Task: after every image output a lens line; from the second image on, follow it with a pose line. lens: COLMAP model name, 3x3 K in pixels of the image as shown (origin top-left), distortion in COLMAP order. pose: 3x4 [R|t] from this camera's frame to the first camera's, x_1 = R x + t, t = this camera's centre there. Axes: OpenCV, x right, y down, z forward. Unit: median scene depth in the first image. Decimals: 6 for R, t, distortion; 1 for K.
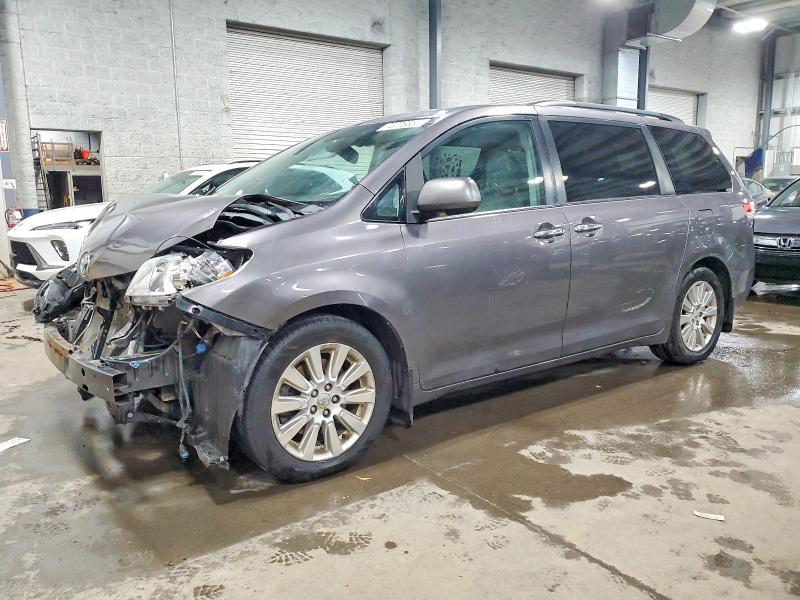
lens RADIAL K [[633.1, 0, 390.9], [0, 633.1, 300.6], [0, 0, 1]] dist [-0.104859, 0.141142]
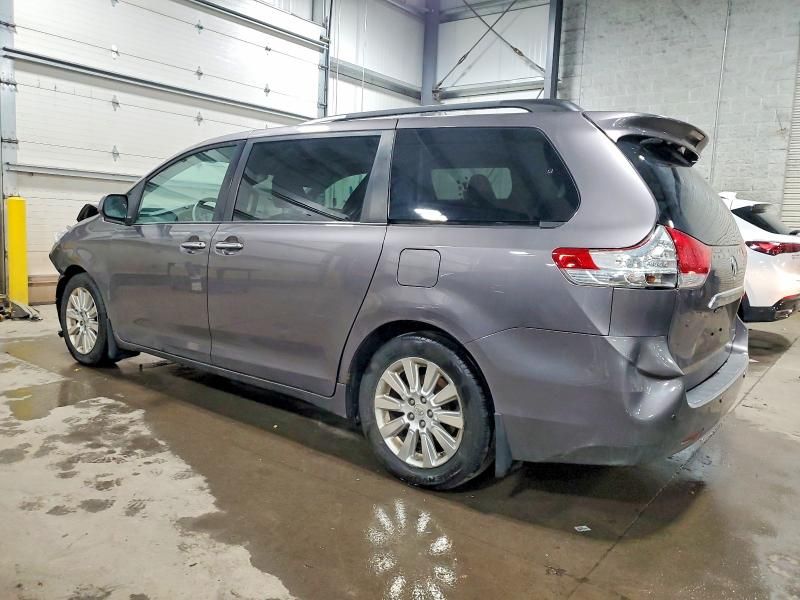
lens RADIAL K [[633.1, 0, 390.9], [0, 633.1, 300.6], [0, 0, 1]] dist [-0.104859, 0.141142]
pose [[0.281988, 0.139981, -0.949151, 1.400086], [-0.195892, 0.976859, 0.085869, -0.174572], [0.939207, 0.161717, 0.302883, 0.976899]]
